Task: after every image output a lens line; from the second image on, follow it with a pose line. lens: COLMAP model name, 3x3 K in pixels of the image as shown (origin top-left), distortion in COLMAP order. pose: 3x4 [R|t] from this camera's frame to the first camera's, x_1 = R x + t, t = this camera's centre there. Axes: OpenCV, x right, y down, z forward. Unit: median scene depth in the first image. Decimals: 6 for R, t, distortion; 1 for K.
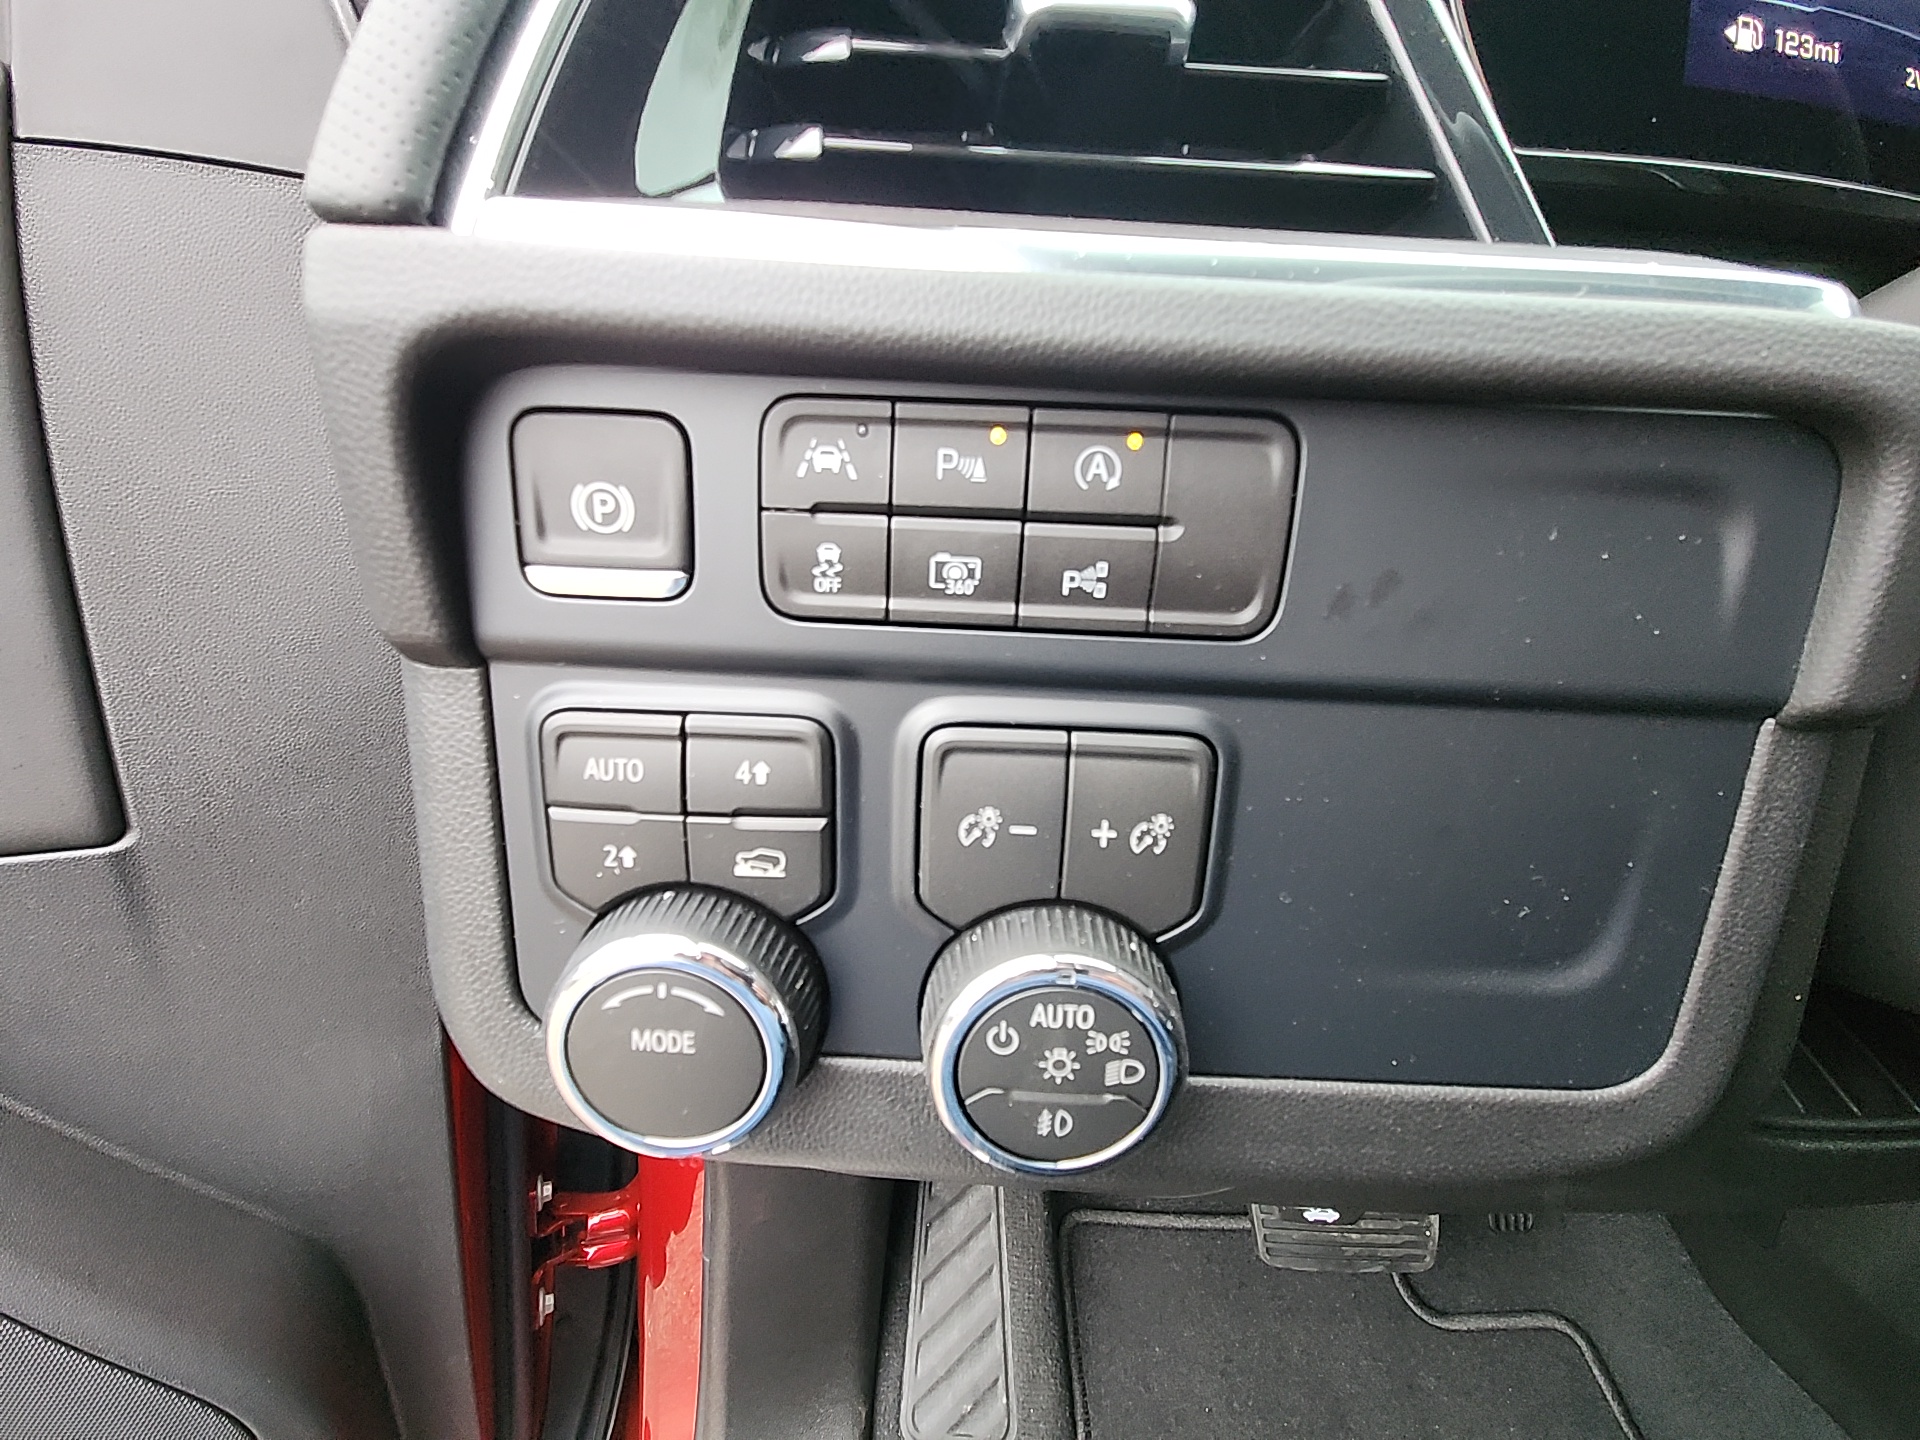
lens RADIAL K [[770.9, 0, 947.7], [0, 770.9, 702.6], [0, 0, 1]] dist [0.015208, -0.009826]
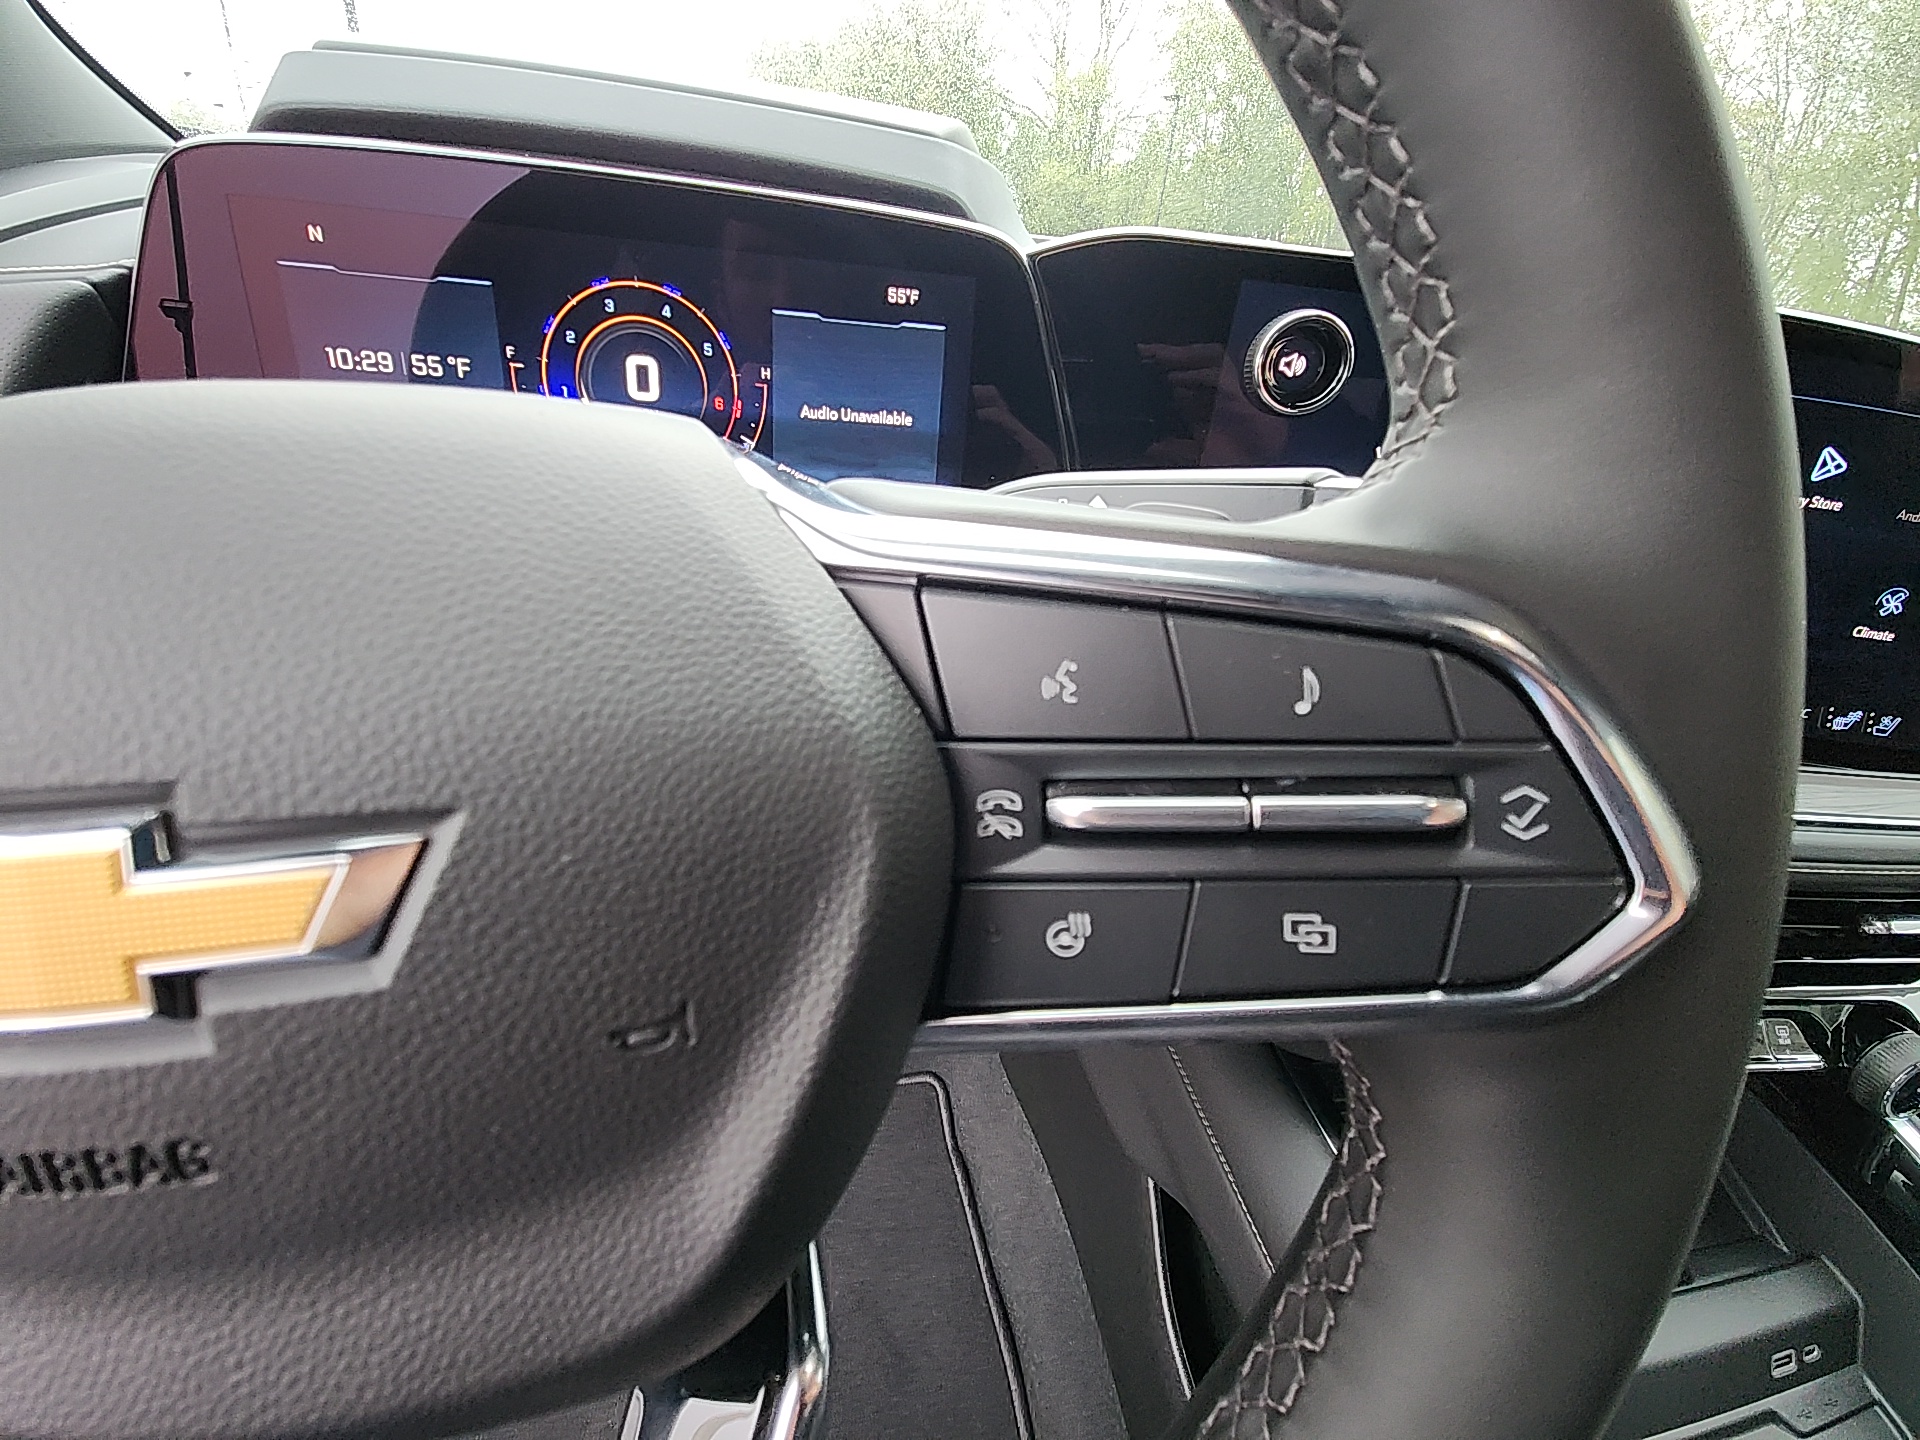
lens RADIAL K [[772.6, 0, 947.1], [0, 772.6, 703.3], [0, 0, 1]] dist [0.001445, -0.000535]
pose [[0.987953, -0.021372, 0.153271, 2.269501], [-0.006565, 0.983738, 0.179490, -0.685565], [-0.154615, -0.178334, 0.971747, -1.224603]]
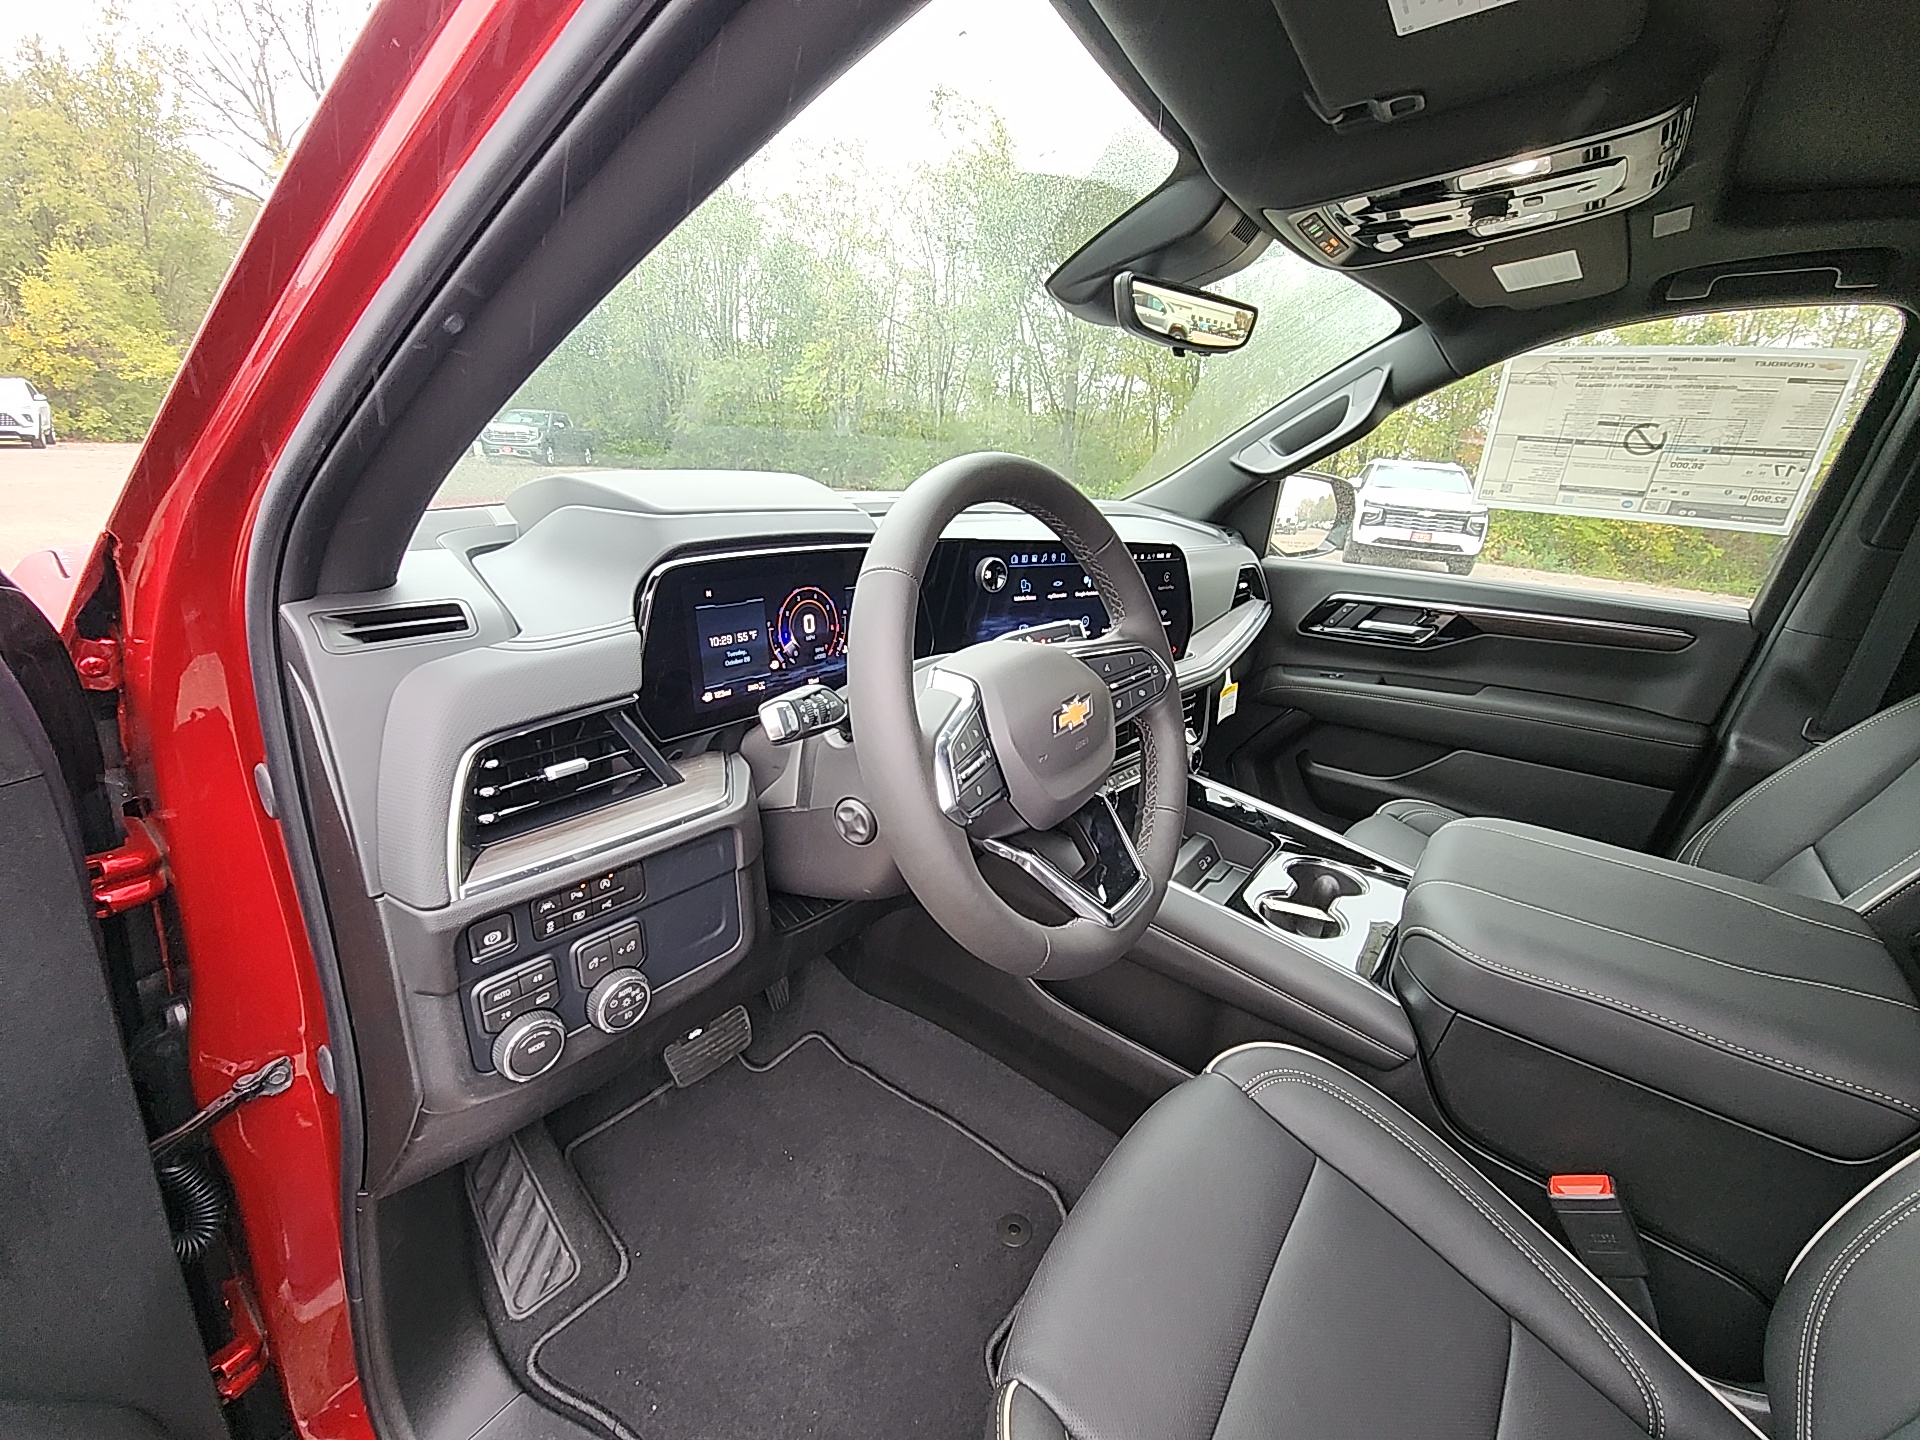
lens RADIAL K [[772.6, 0, 947.1], [0, 772.6, 703.3], [0, 0, 1]] dist [0.001445, -0.000535]
pose [[0.629914, -0.238363, 0.739183, -1.252139], [0.198502, 0.969540, 0.143487, -1.184618], [-0.750870, 0.056345, 0.658043, -2.738085]]
